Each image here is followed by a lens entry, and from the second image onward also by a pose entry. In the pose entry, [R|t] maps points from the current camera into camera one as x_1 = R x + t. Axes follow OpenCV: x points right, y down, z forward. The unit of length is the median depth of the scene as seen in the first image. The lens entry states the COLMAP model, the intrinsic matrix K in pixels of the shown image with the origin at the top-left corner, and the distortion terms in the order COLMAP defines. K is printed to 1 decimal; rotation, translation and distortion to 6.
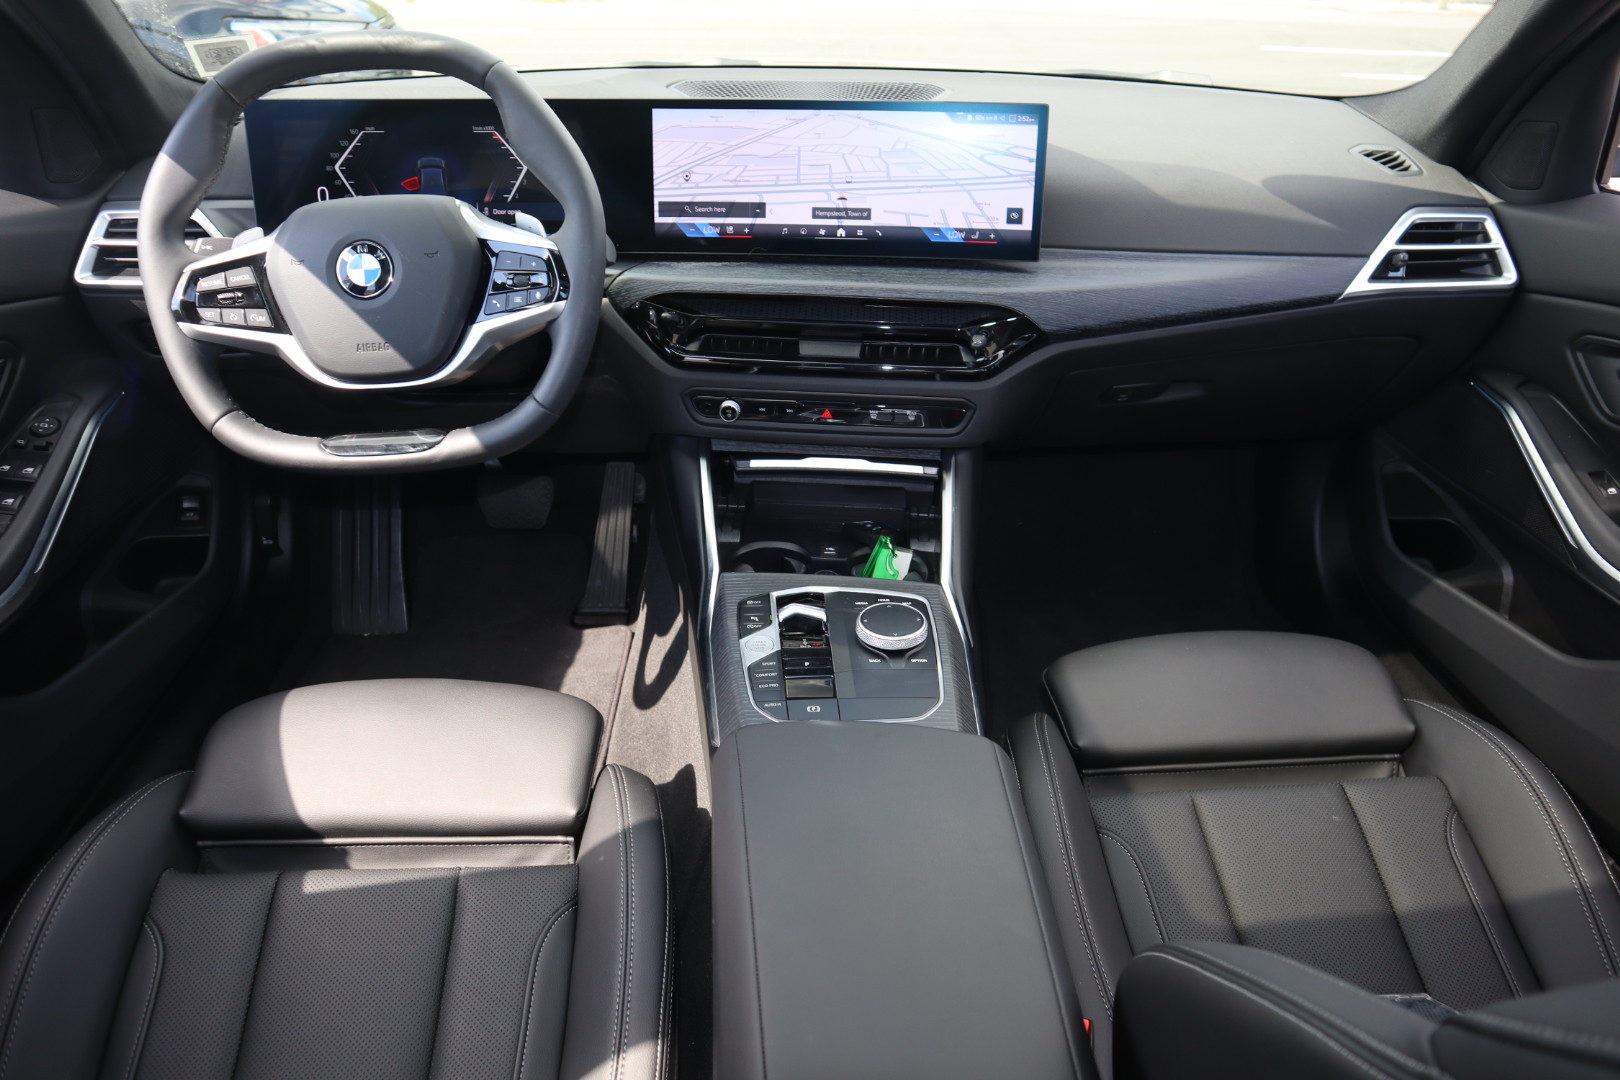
lens RADIAL K [[1118.5, 0, 812.6], [0, 1118.5, 542.9], [0, 0, 1]] dist [-0.113933, 0.069784]
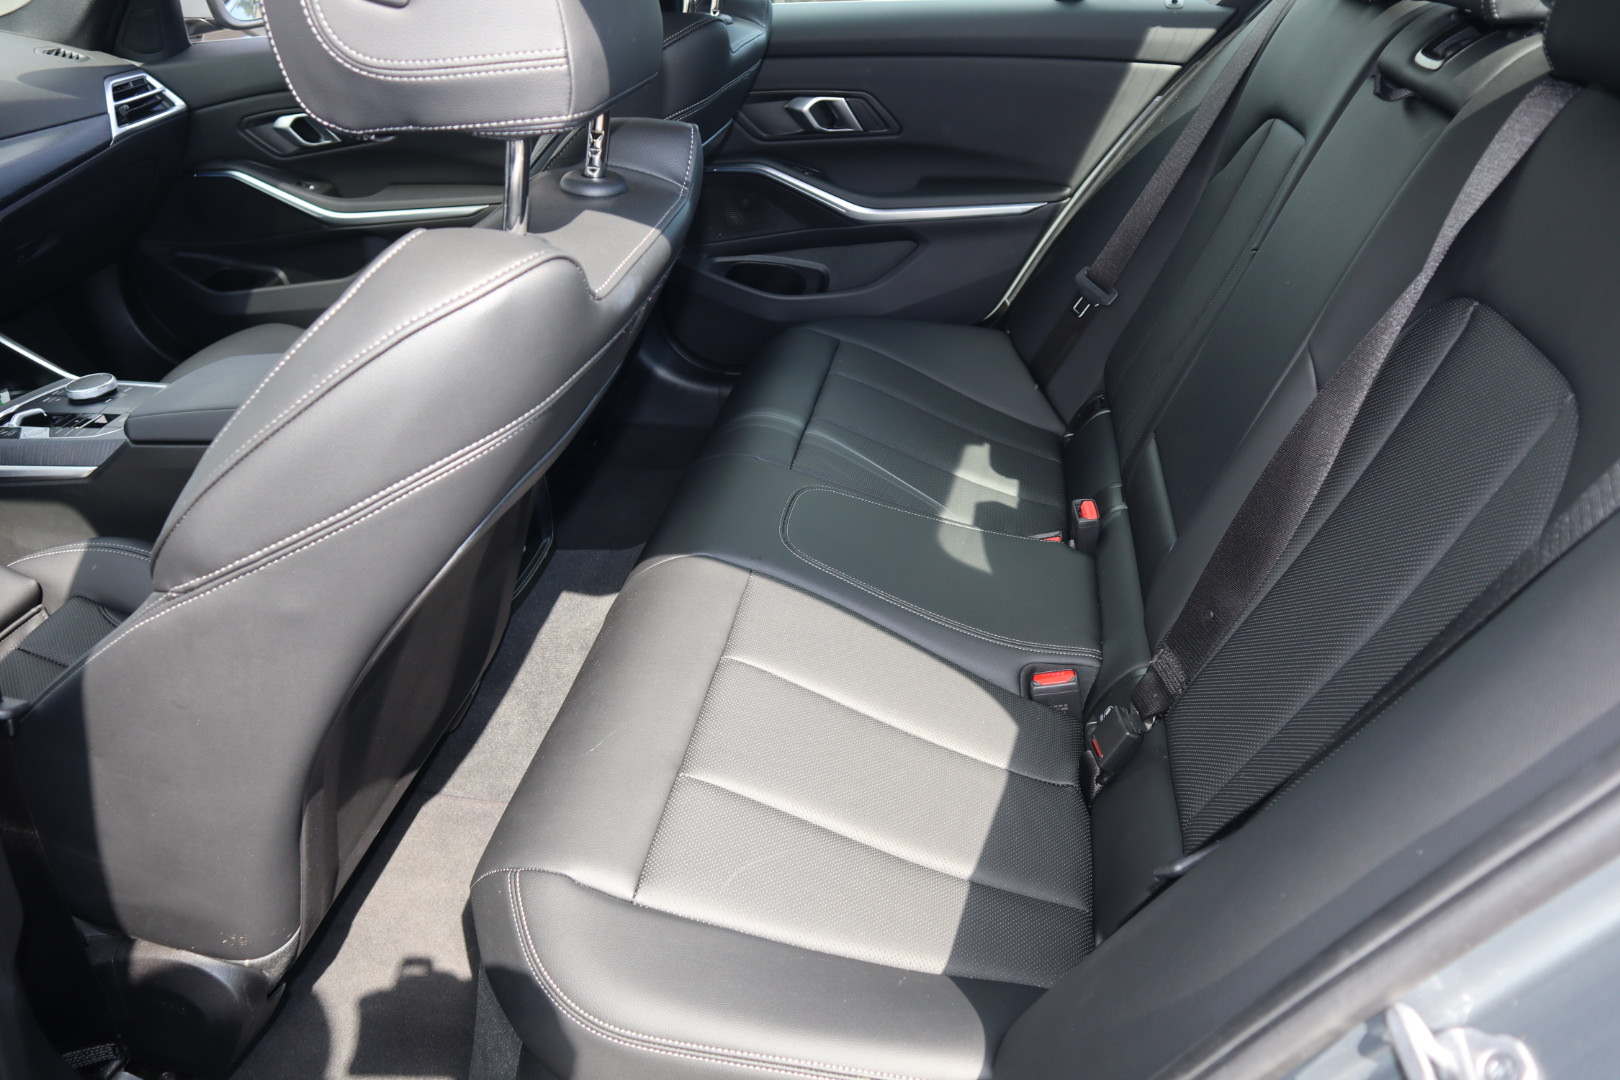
lens RADIAL K [[1118.5, 0, 781.5], [0, 1118.5, 526.3], [0, 0, 1]] dist [-0.113933, 0.069784]
pose [[0.220623, -0.502524, 0.835940, -0.894632], [0.492848, 0.797030, 0.349061, 0.153270], [-0.841681, 0.334980, 0.423511, -0.269396]]
